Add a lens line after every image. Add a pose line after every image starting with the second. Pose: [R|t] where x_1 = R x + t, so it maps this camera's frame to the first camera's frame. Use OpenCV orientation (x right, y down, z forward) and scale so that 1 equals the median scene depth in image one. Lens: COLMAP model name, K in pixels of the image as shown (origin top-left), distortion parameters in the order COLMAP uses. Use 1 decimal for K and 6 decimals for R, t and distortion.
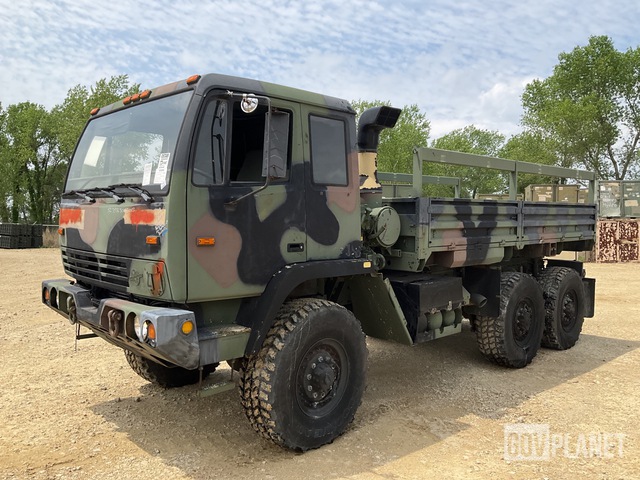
lens RADIAL K [[561.6, 0, 320.0], [0, 561.6, 240.0], [0, 0, 1]] dist [0.005609, 0.003769]
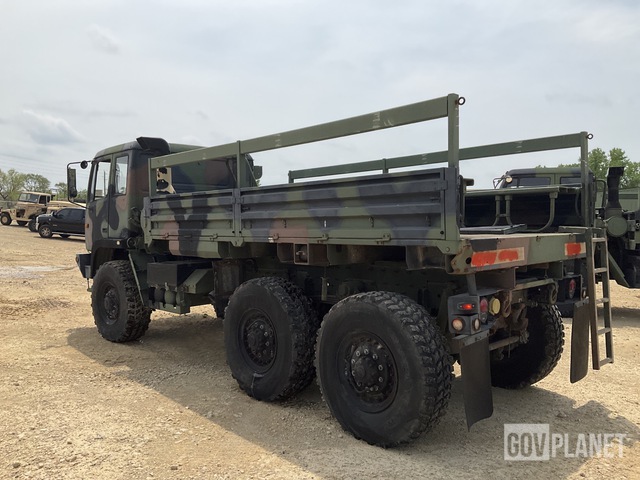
lens RADIAL K [[546.9, 0, 320.0], [0, 546.9, 240.0], [0, 0, 1]] dist [0.020463, 0.000173]
pose [[-0.020987, 0.057506, -0.998125, 1.359198], [-0.000130, 0.998344, 0.057521, -0.046331], [0.999780, 0.001337, -0.020945, 1.330029]]
